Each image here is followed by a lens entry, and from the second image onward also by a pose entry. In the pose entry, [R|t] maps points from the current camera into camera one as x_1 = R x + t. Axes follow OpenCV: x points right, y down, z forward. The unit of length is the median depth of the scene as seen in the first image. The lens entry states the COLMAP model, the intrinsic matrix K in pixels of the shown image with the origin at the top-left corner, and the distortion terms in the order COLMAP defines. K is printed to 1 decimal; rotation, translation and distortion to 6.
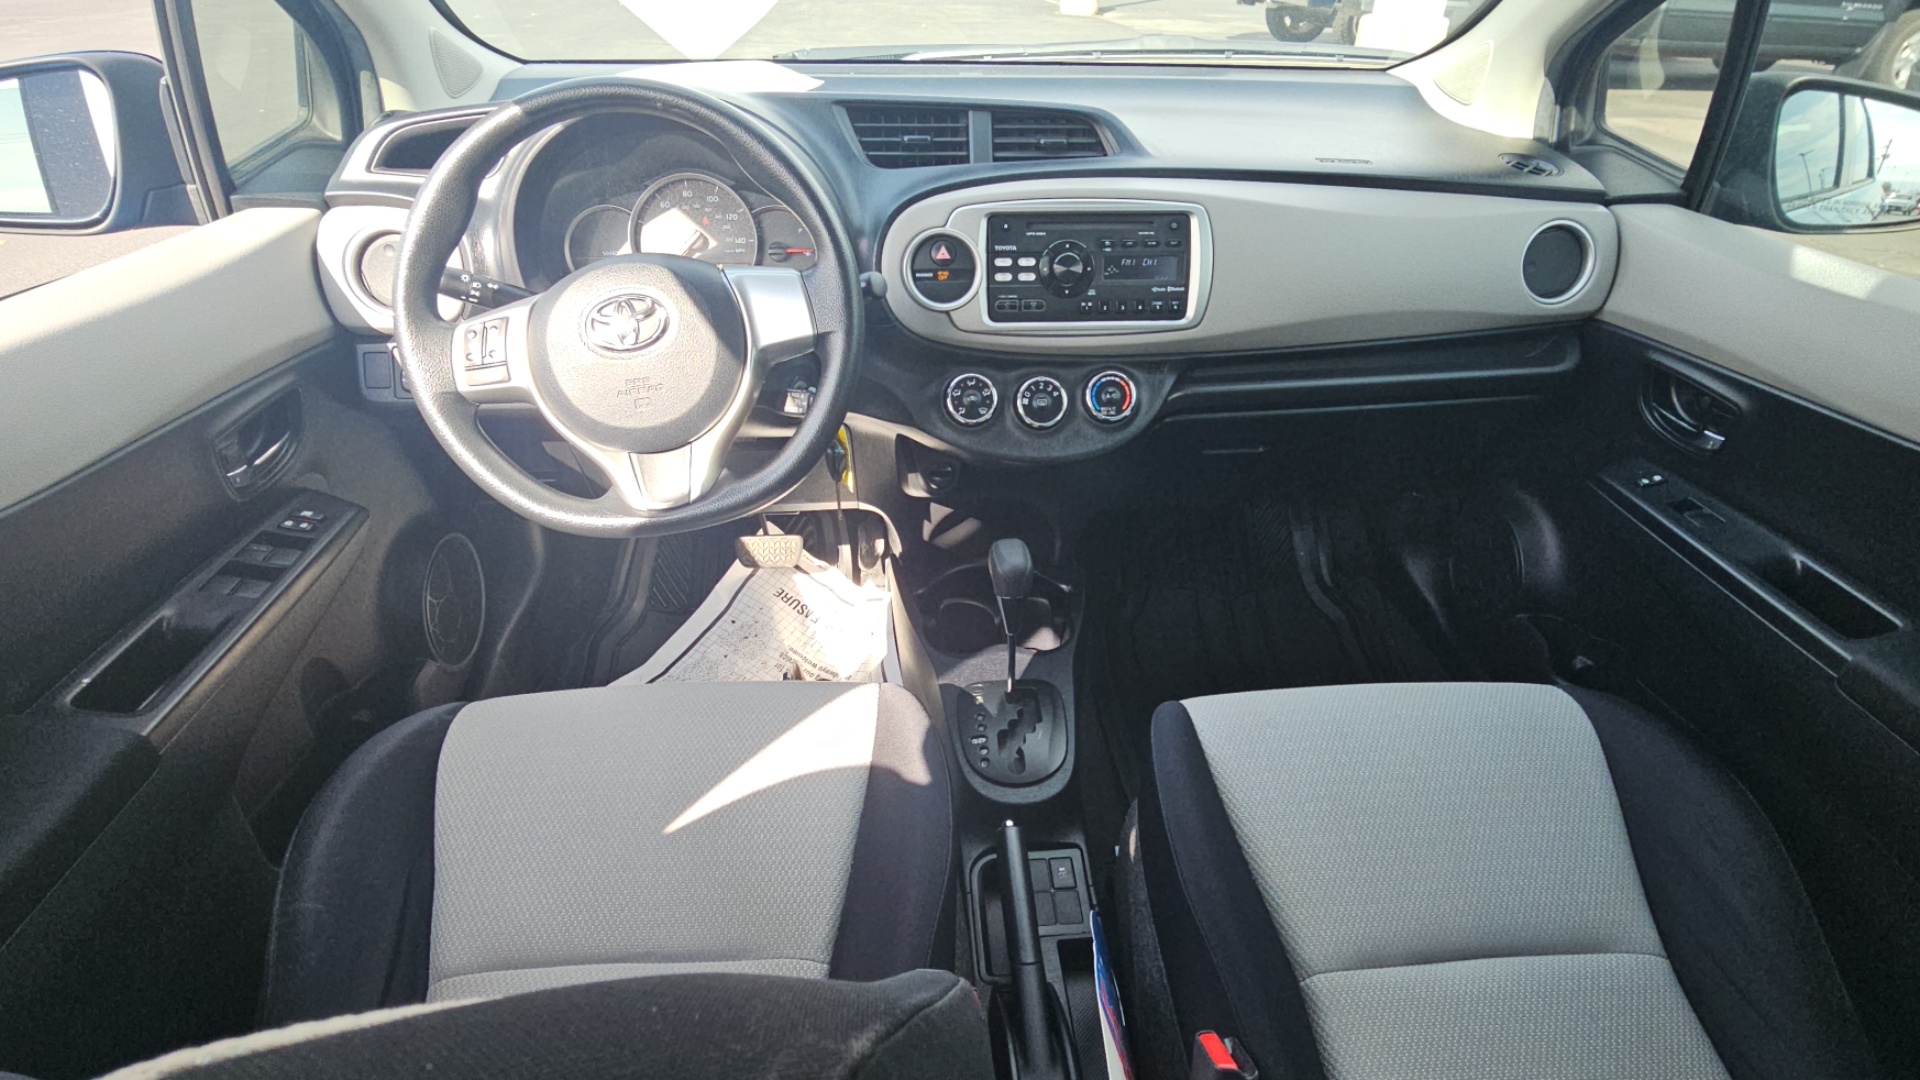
lens RADIAL K [[946.3, 0, 983.8], [0, 946.3, 550.3], [0, 0, 1]] dist [0.007688, -0.005573]
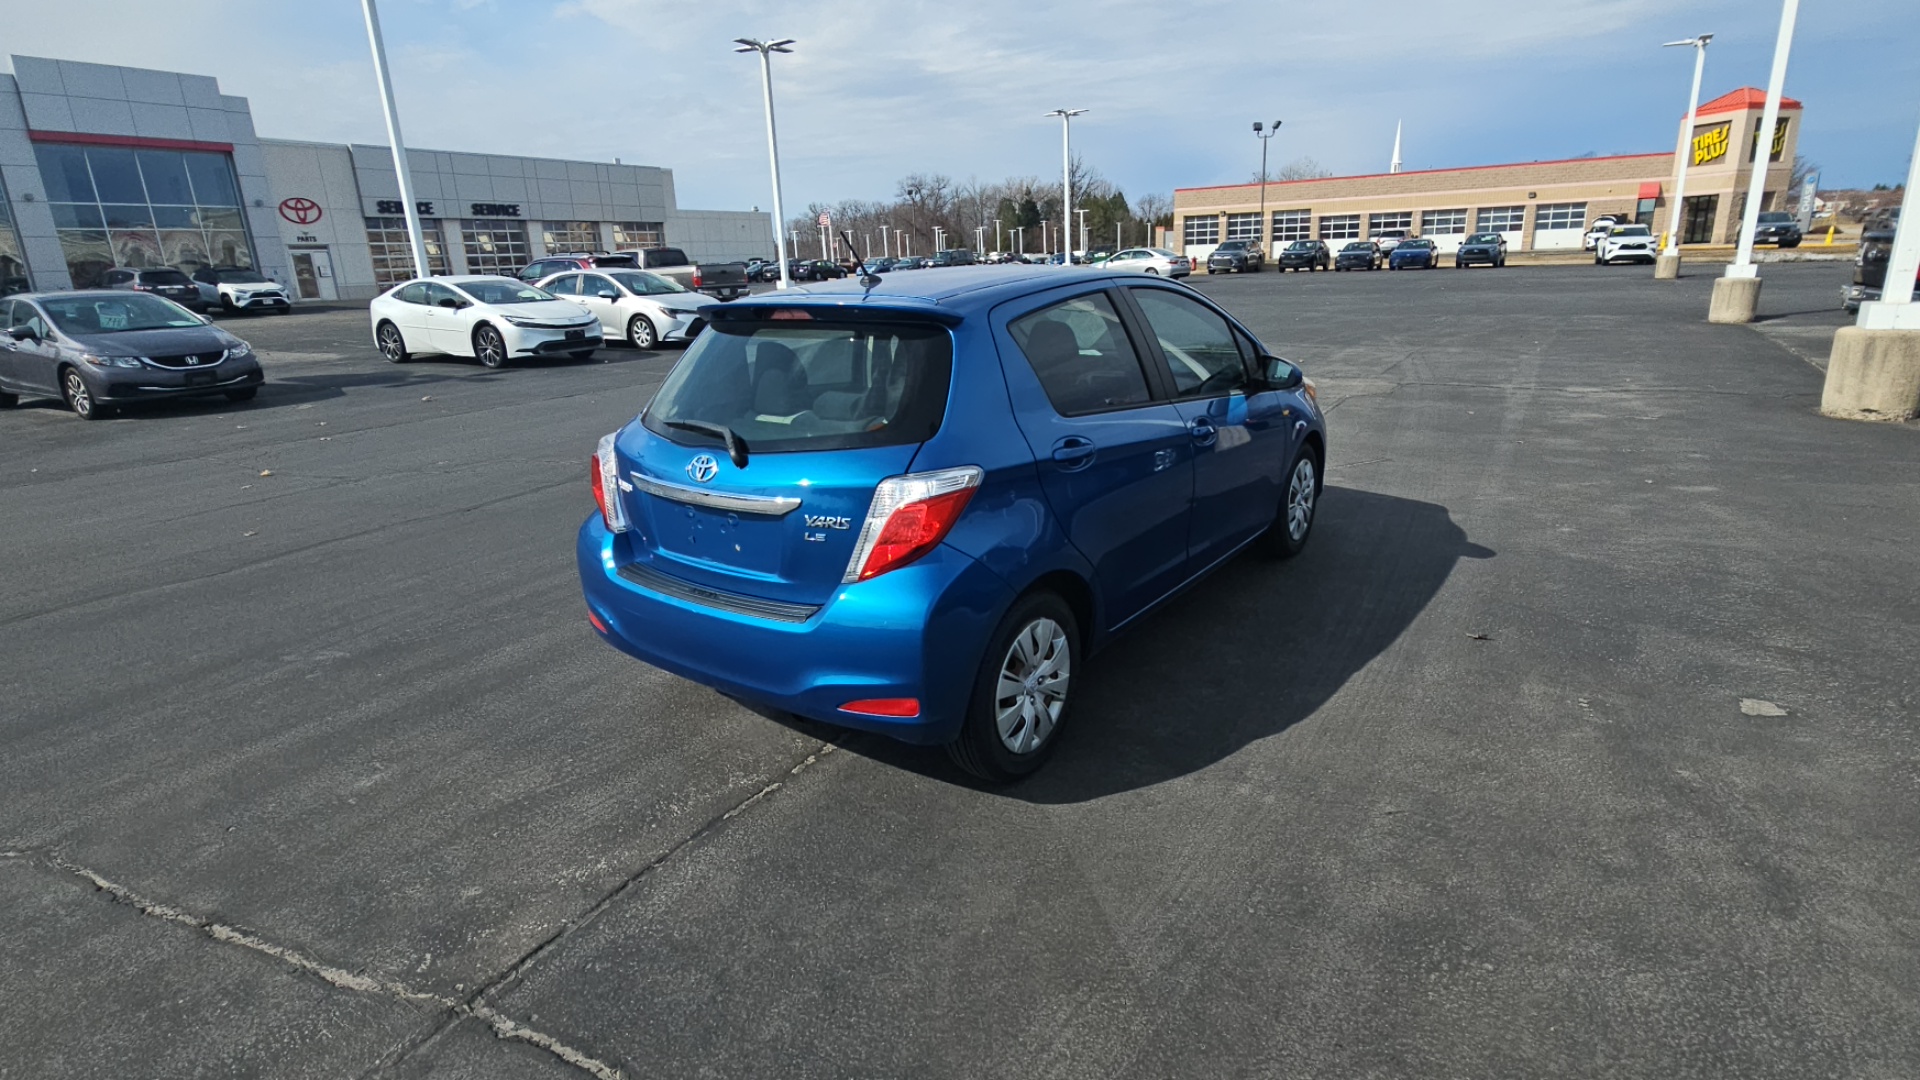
lens RADIAL K [[946.3, 0, 980.4], [0, 946.3, 541.6], [0, 0, 1]] dist [0.007688, -0.005573]
pose [[0.760247, 0.136886, -0.635048, 2.761721], [-0.310737, 0.935090, -0.170437, 1.451322], [0.570497, 0.326907, 0.753435, -2.744697]]
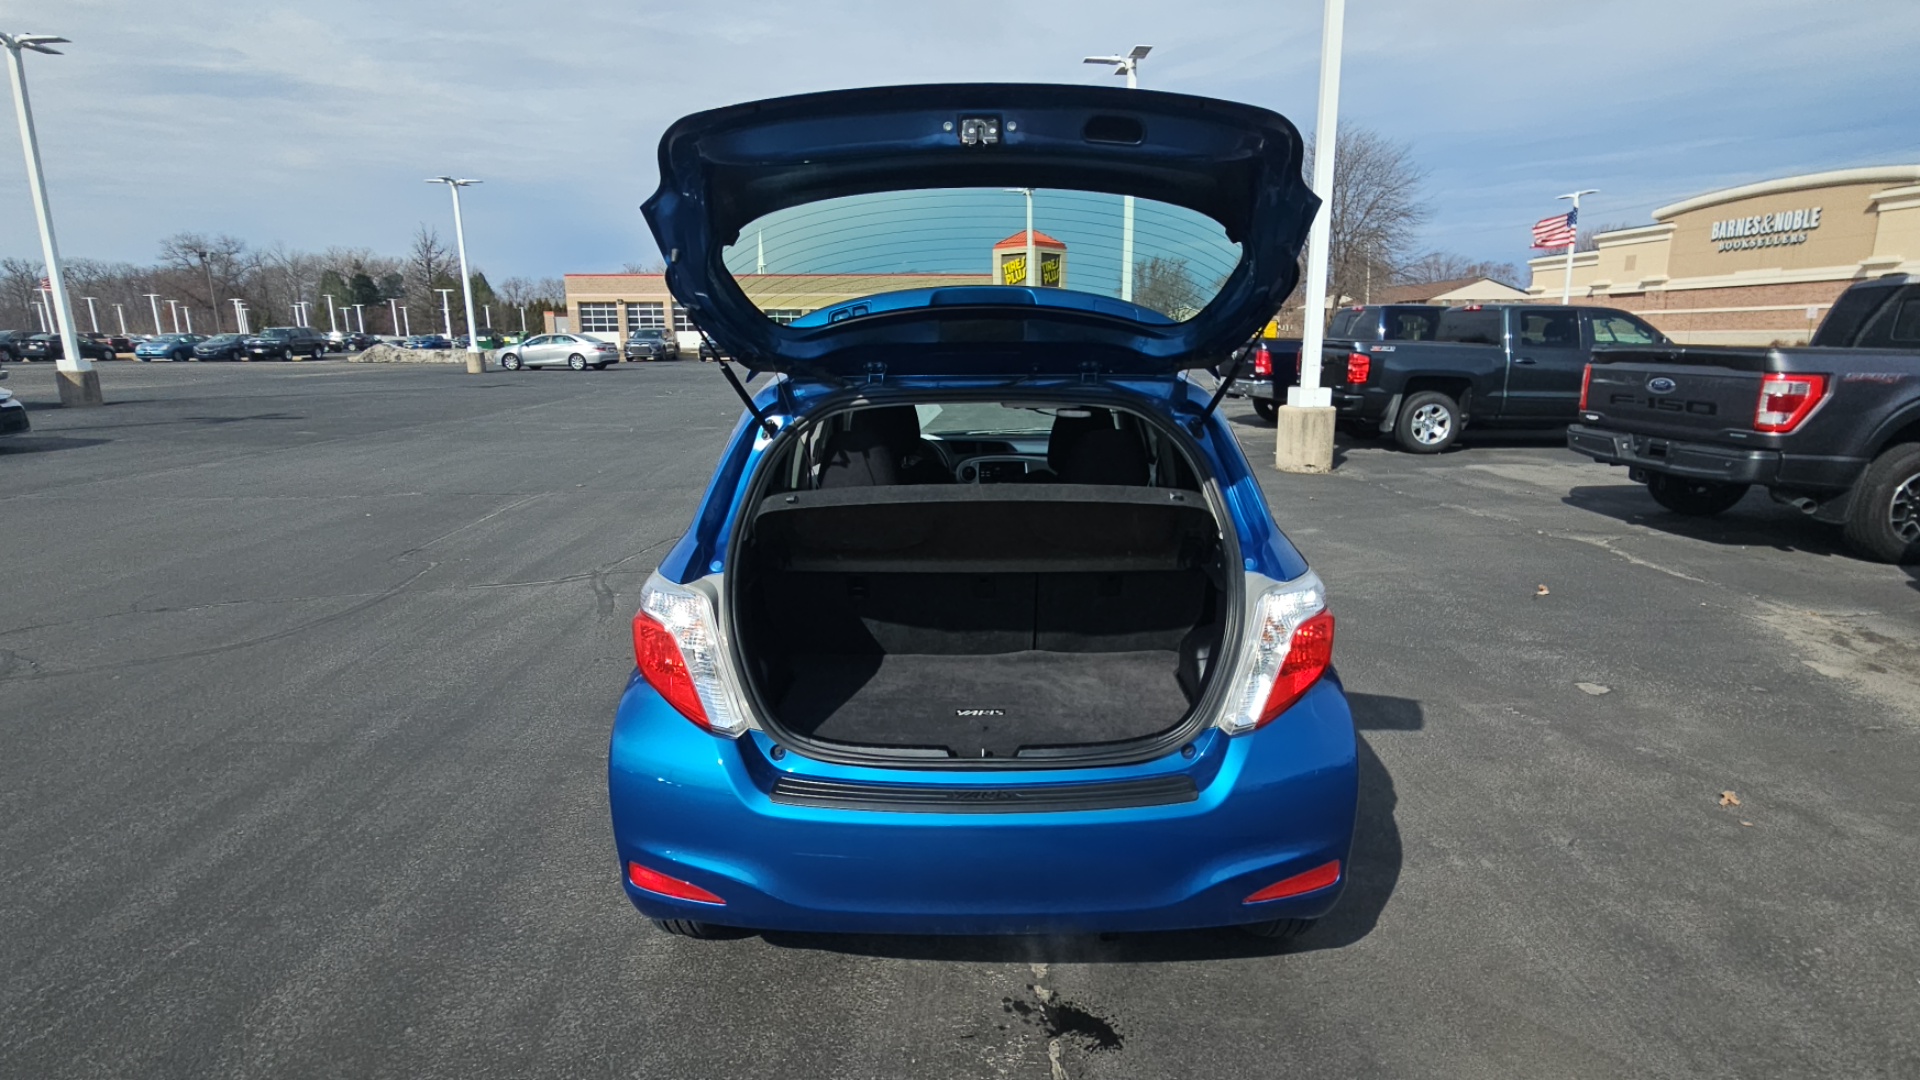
lens RADIAL K [[946.3, 0, 977.9], [0, 946.3, 546.6], [0, 0, 1]] dist [0.007688, -0.005573]
pose [[0.995258, -0.007508, -0.096981, 0.423467], [-0.027481, 0.934697, -0.354381, 1.583590], [0.093308, 0.355366, 0.930058, -2.995318]]
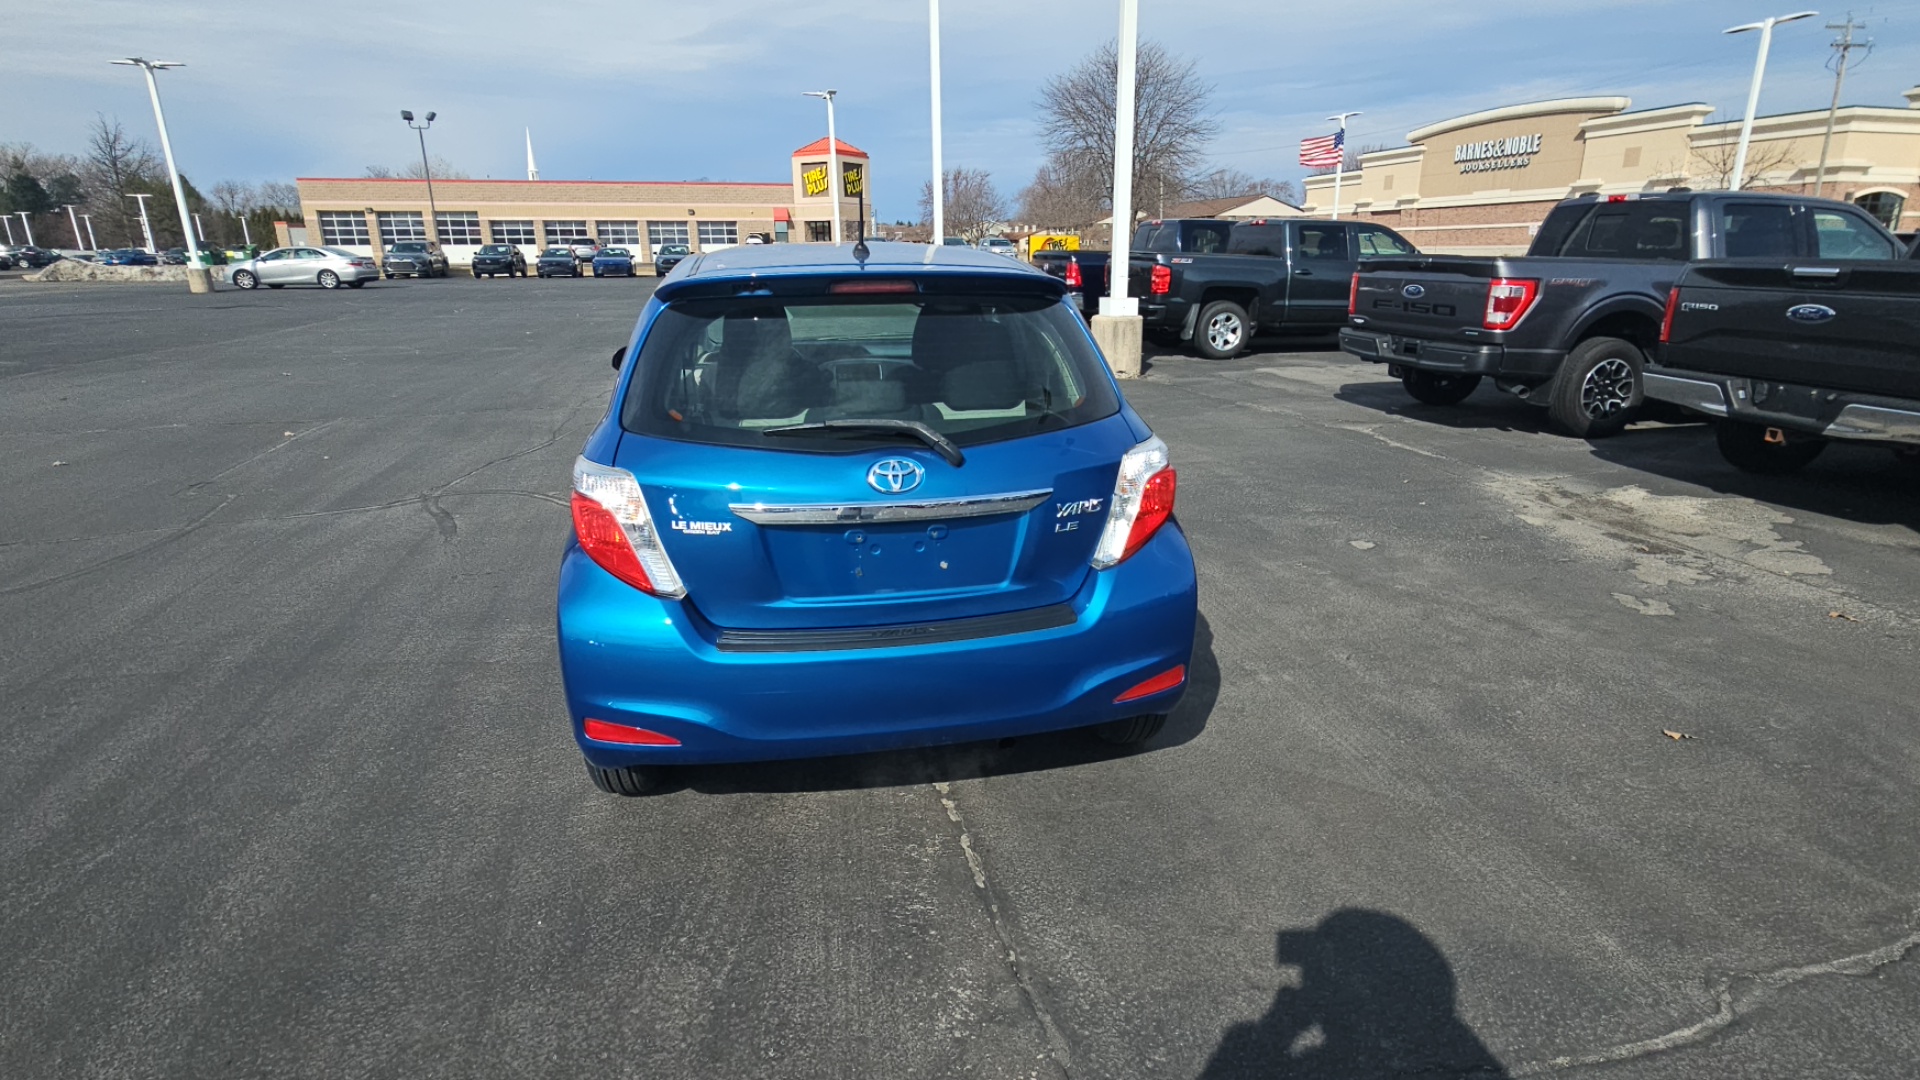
lens RADIAL K [[946.3, 0, 978.2], [0, 946.3, 539.5], [0, 0, 1]] dist [0.007688, -0.005573]
pose [[0.994104, -0.057230, 0.092095, 0.219437], [0.080731, 0.957668, -0.276322, 1.816818], [-0.072383, 0.282127, 0.956643, -3.303347]]
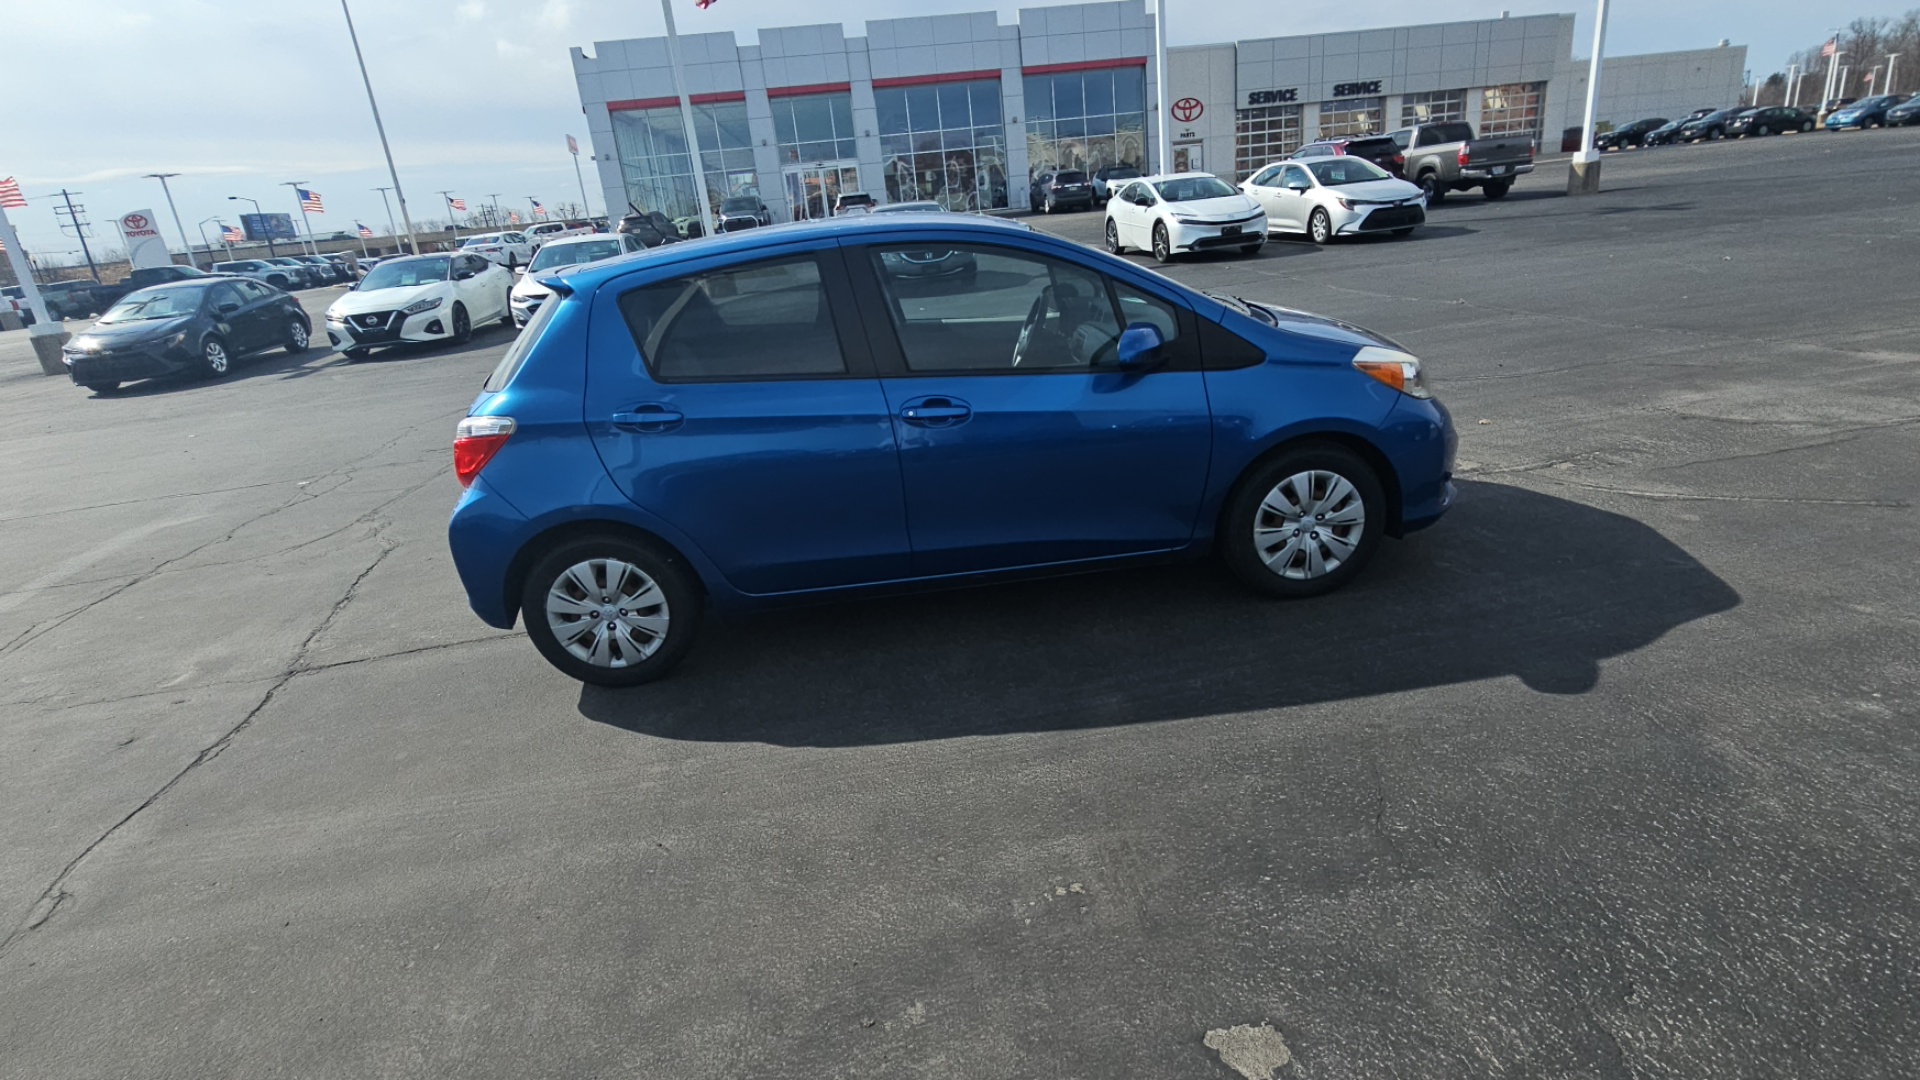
lens RADIAL K [[946.3, 0, 984.4], [0, 946.3, 539.9], [0, 0, 1]] dist [0.007688, -0.005573]
pose [[-0.002580, 0.319861, -0.947461, 4.264459], [-0.465962, 0.837936, 0.284154, -0.561923], [0.884801, 0.442214, 0.146881, 0.377060]]
